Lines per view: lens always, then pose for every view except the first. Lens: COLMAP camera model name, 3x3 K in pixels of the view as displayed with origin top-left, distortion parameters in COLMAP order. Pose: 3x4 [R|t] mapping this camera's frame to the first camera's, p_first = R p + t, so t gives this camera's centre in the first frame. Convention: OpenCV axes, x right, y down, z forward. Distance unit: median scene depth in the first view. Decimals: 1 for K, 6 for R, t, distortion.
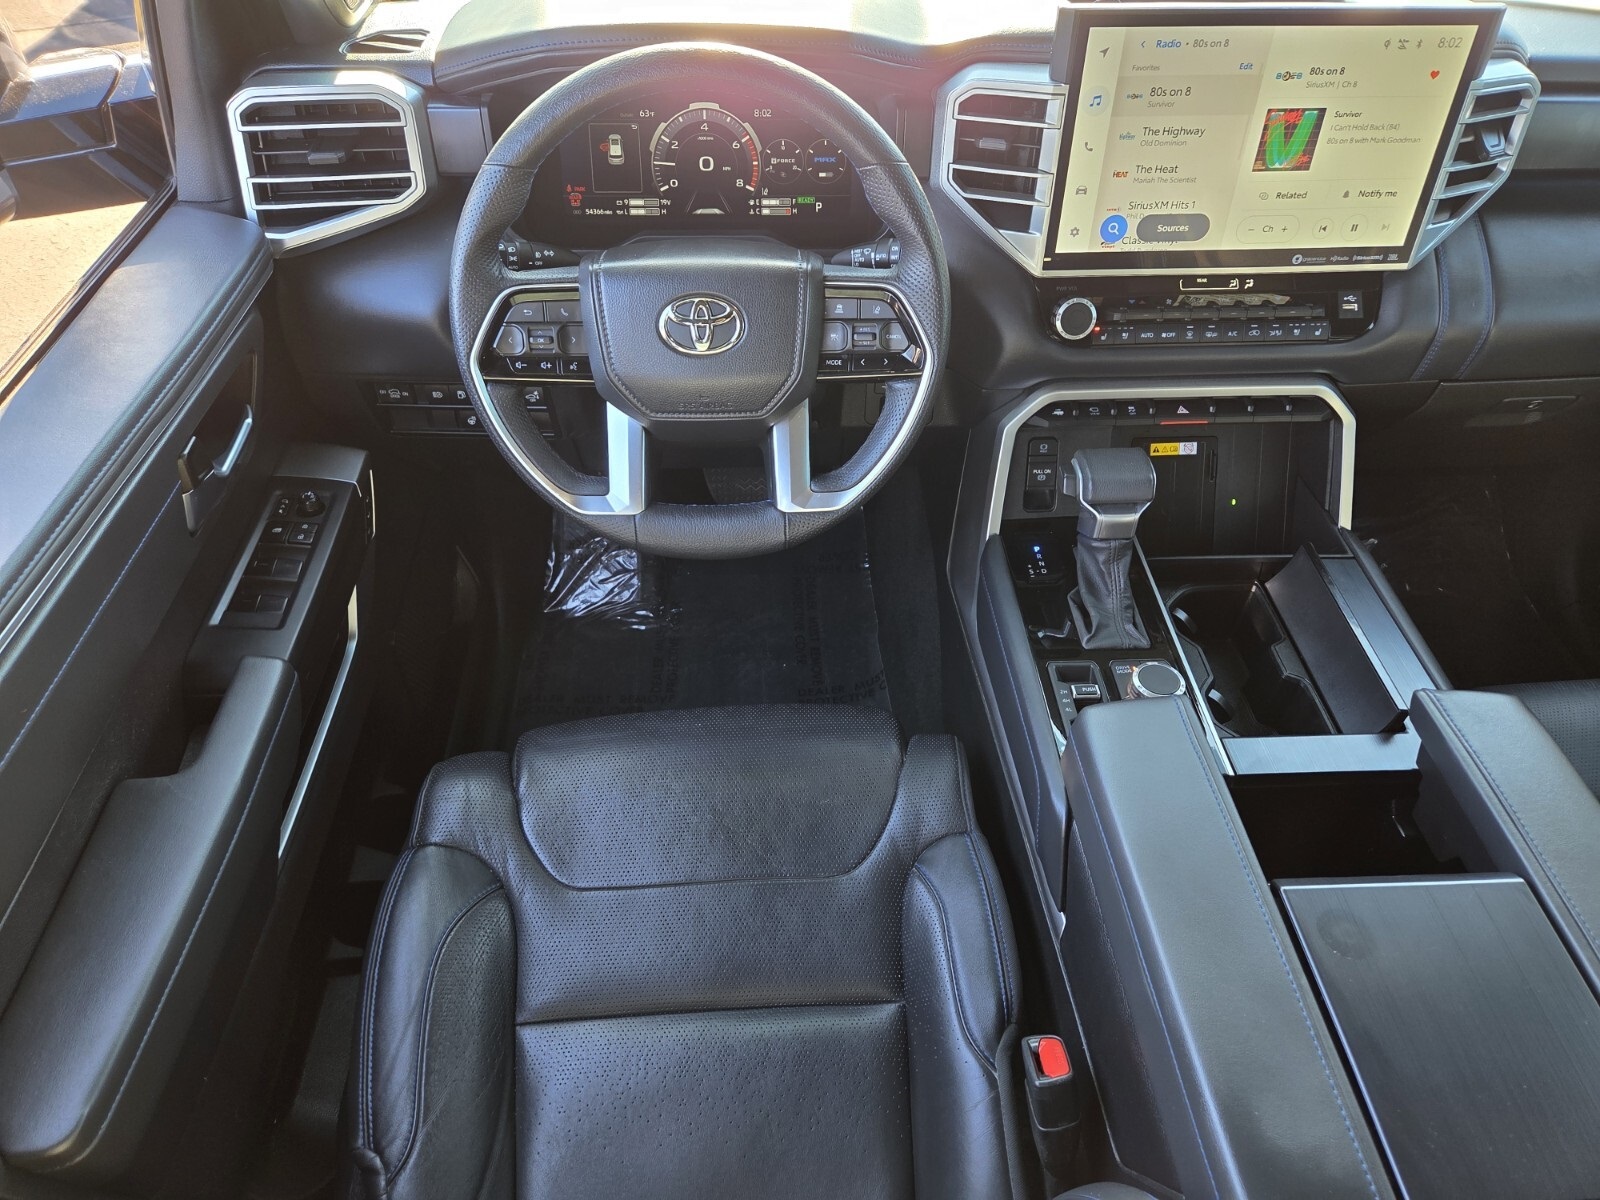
lens RADIAL K [[1064.6, 0, 810.4], [0, 1064.6, 597.3], [0, 0, 1]] dist [0.098555, -0.091328]
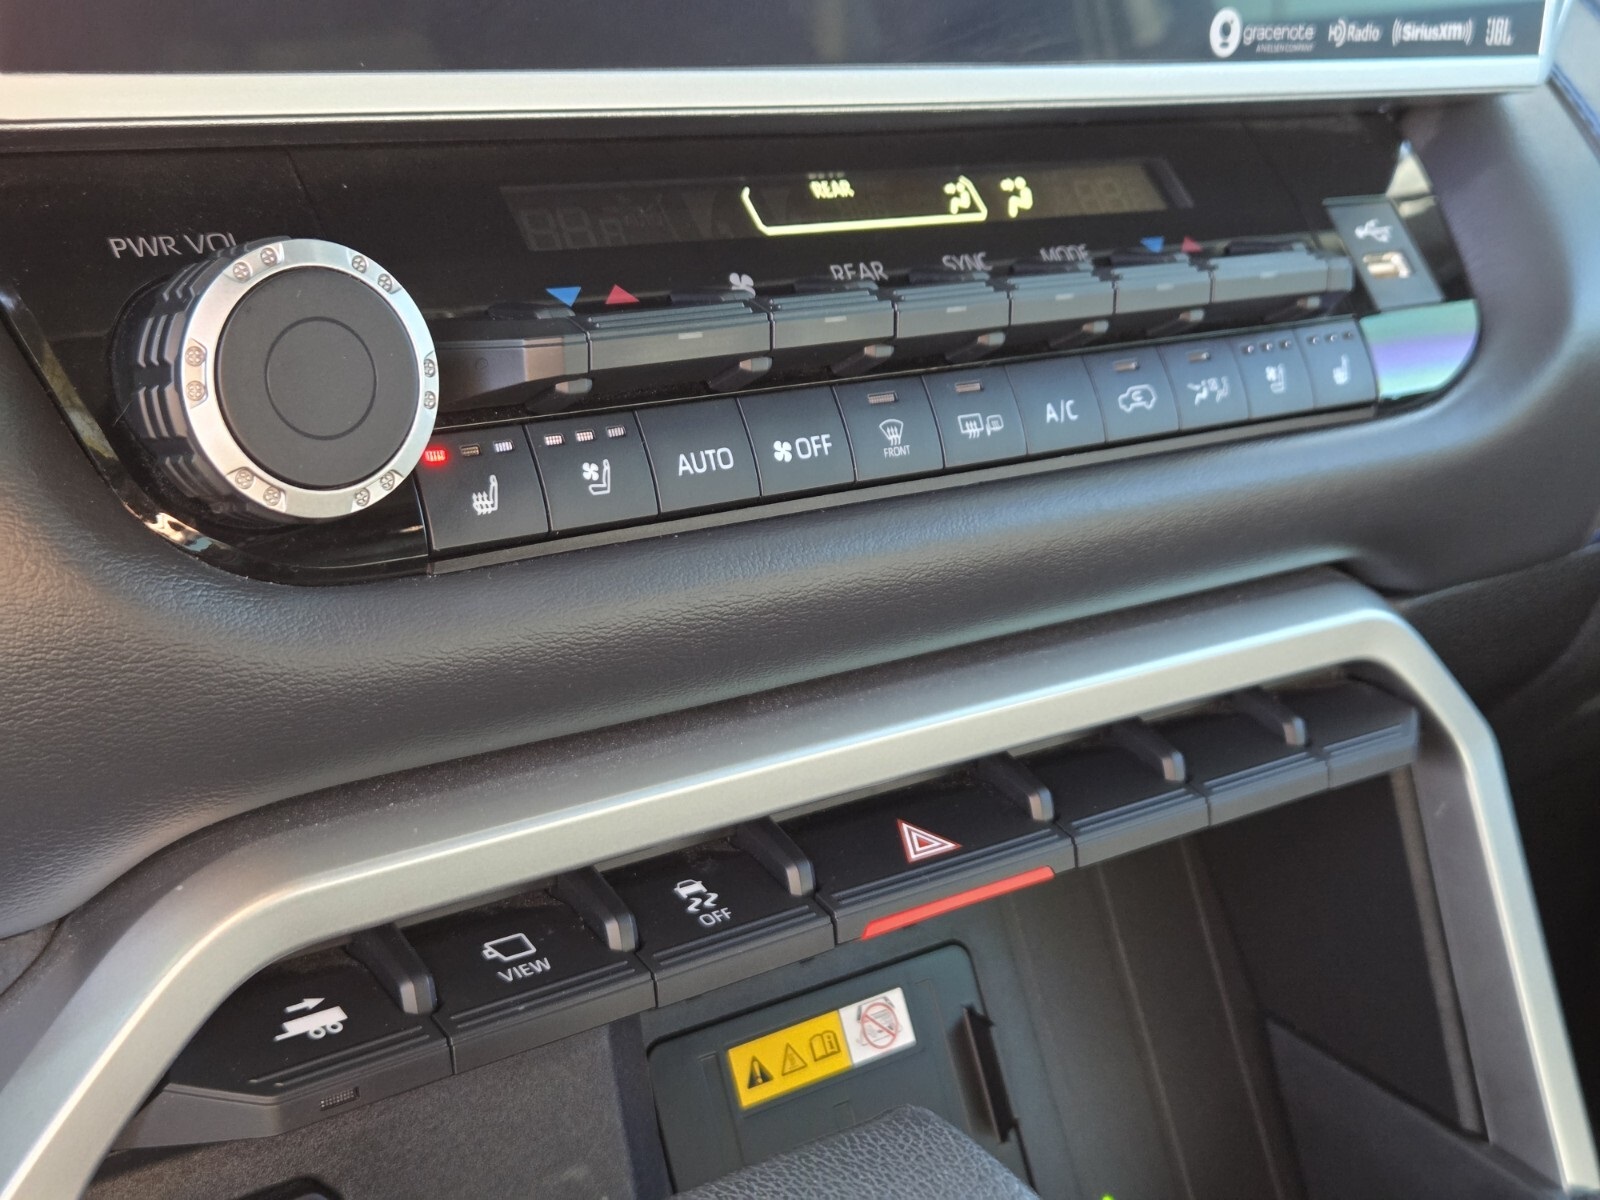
lens RADIAL K [[2226.1, 0, 800.0], [0, 2226.1, 600.0], [0, 0, 1]] dist [0.013711, 0.007579]
pose [[0.814814, -0.153286, 0.559089, 0.130483], [0.327477, 0.917504, -0.225711, -0.145342], [-0.478368, 0.367001, 0.797793, 0.755885]]
